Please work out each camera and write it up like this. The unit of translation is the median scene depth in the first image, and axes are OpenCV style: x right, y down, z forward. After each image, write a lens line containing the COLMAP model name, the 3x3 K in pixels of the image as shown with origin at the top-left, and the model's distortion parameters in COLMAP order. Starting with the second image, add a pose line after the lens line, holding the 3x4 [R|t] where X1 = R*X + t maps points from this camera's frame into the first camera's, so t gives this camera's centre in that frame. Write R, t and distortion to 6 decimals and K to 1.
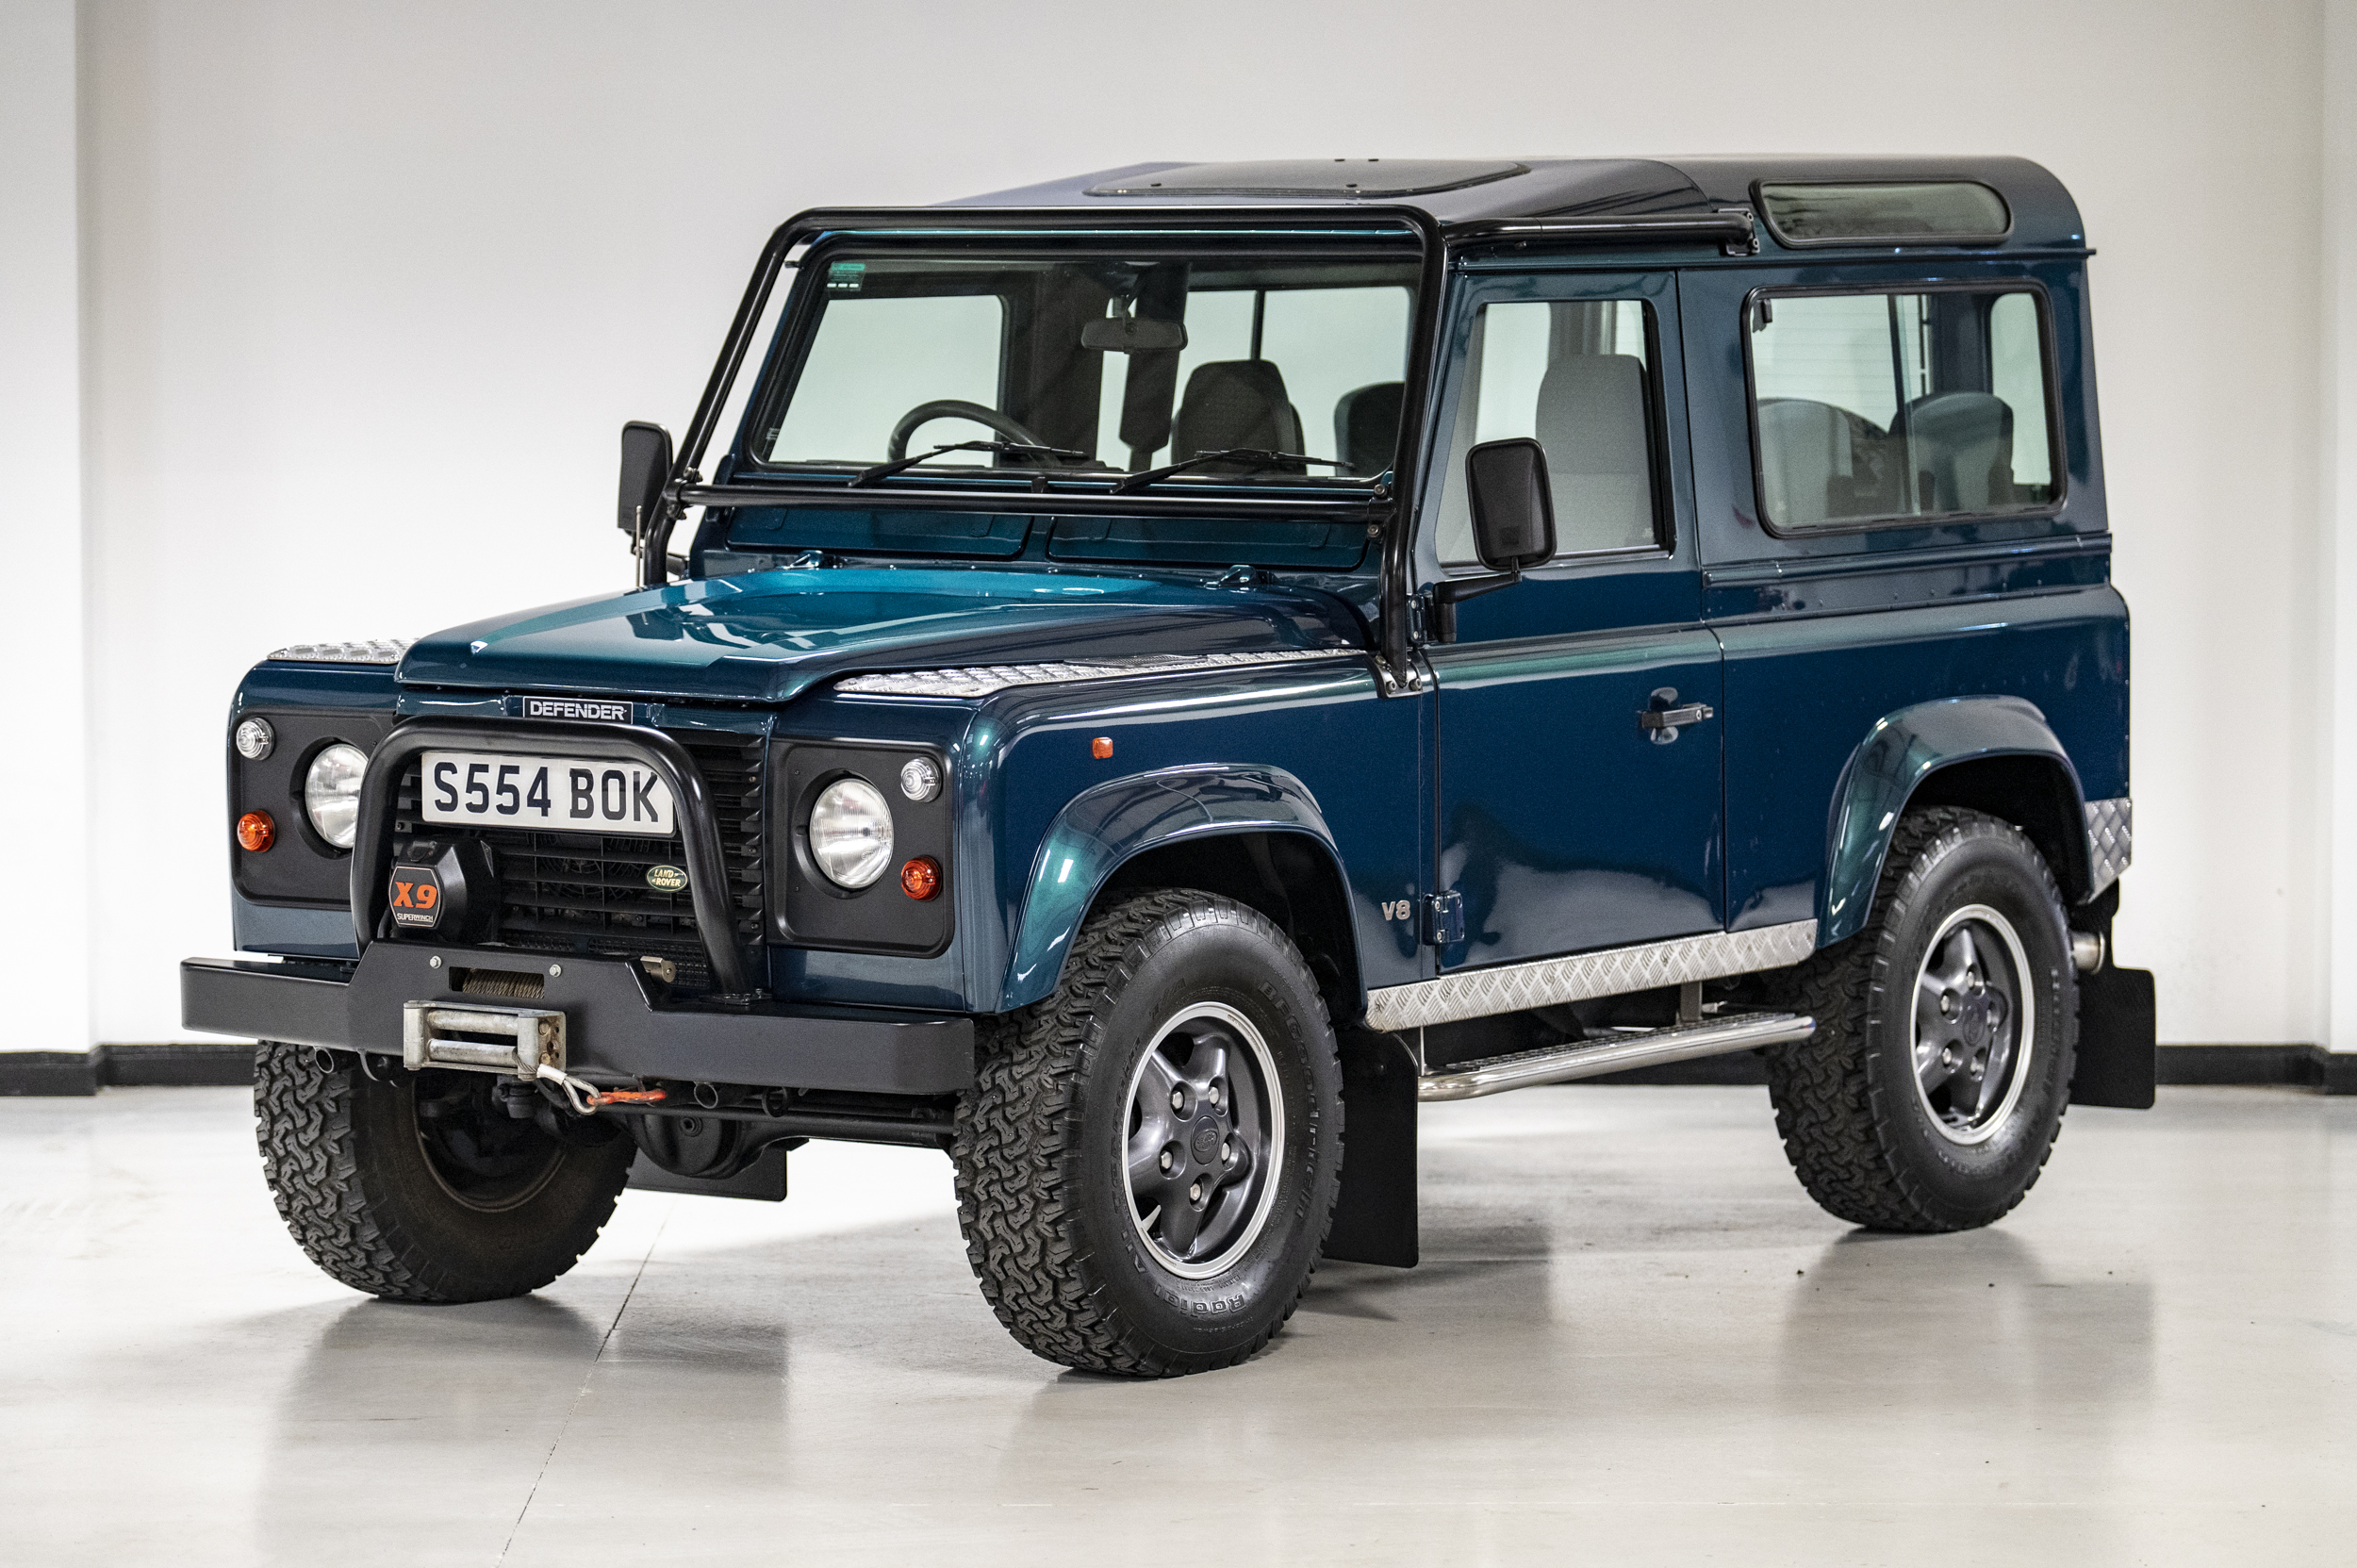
lens RADIAL K [[7624.1, 0, 1178.5], [0, 7624.1, 784.0], [0, 0, 1]] dist [0.111490, 1.595094]
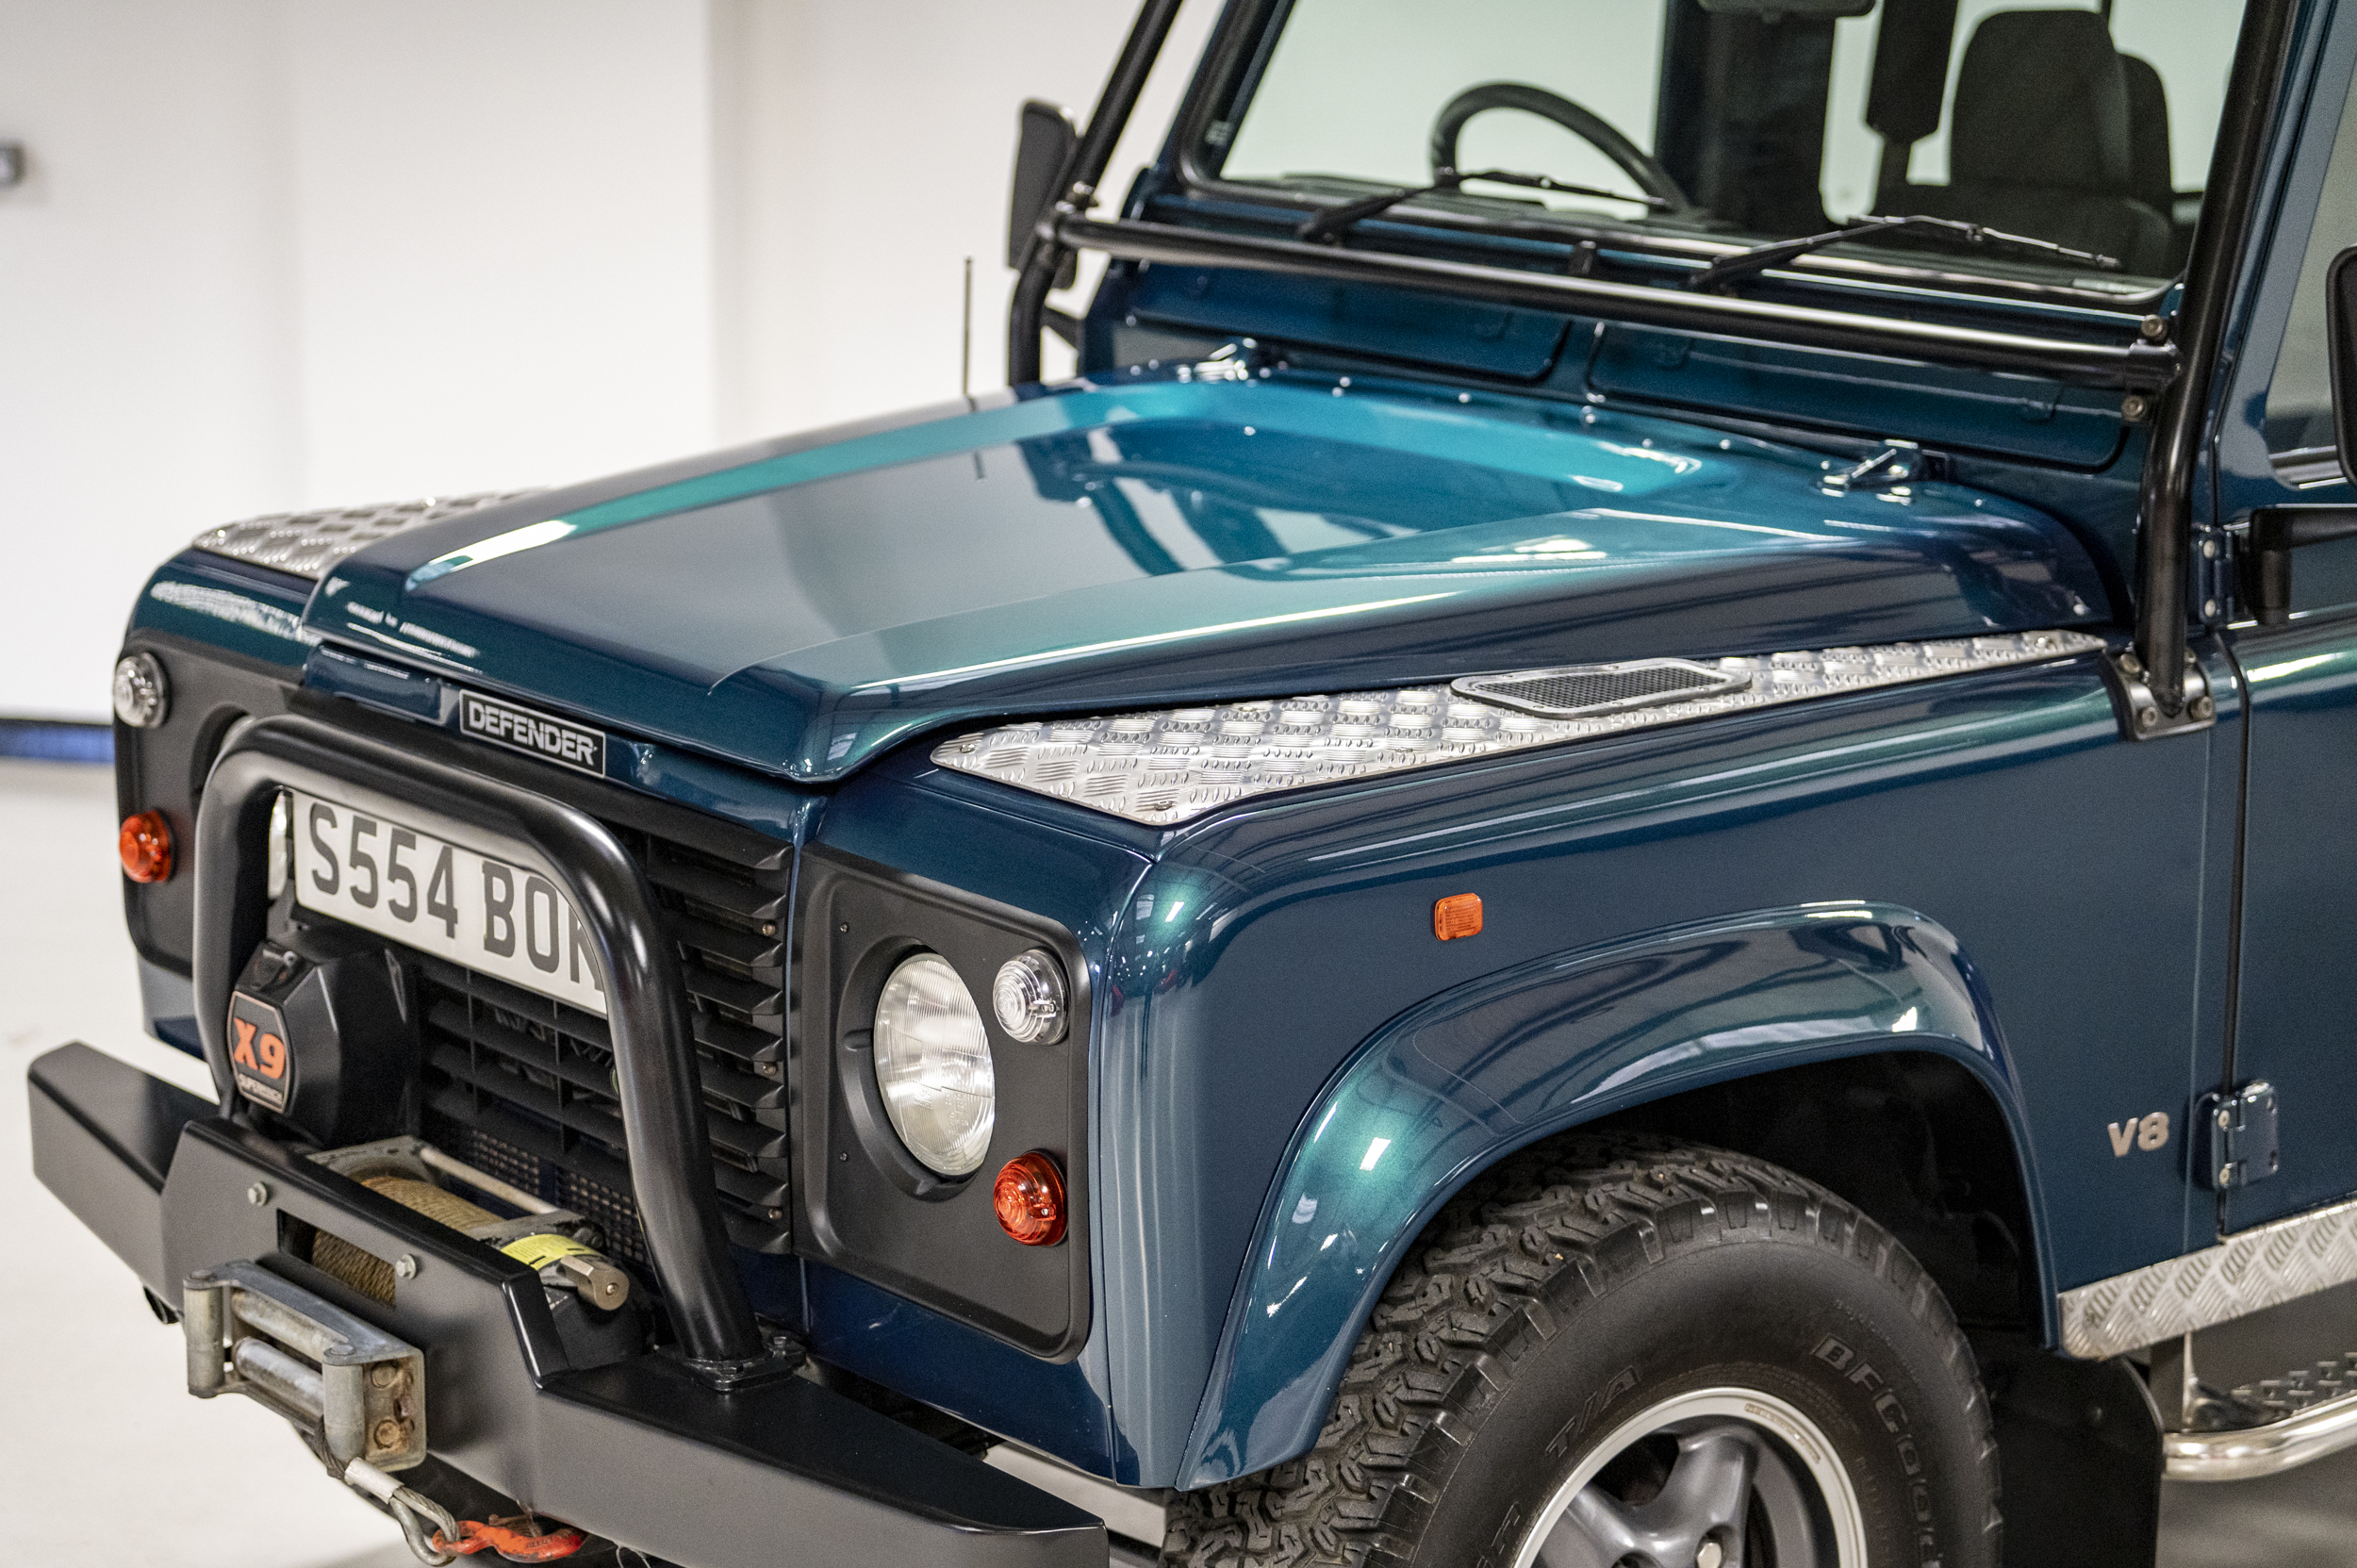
lens RADIAL K [[4870.2, 0, 1183.3], [0, 4870.2, 744.5], [0, 0, 1]] dist [-0.023308, 0.046759]
pose [[0.970154, 0.056899, -0.235722, 0.043546], [-0.026886, 0.991328, 0.128634, -0.052923], [0.240996, -0.118457, 0.963270, 0.686438]]
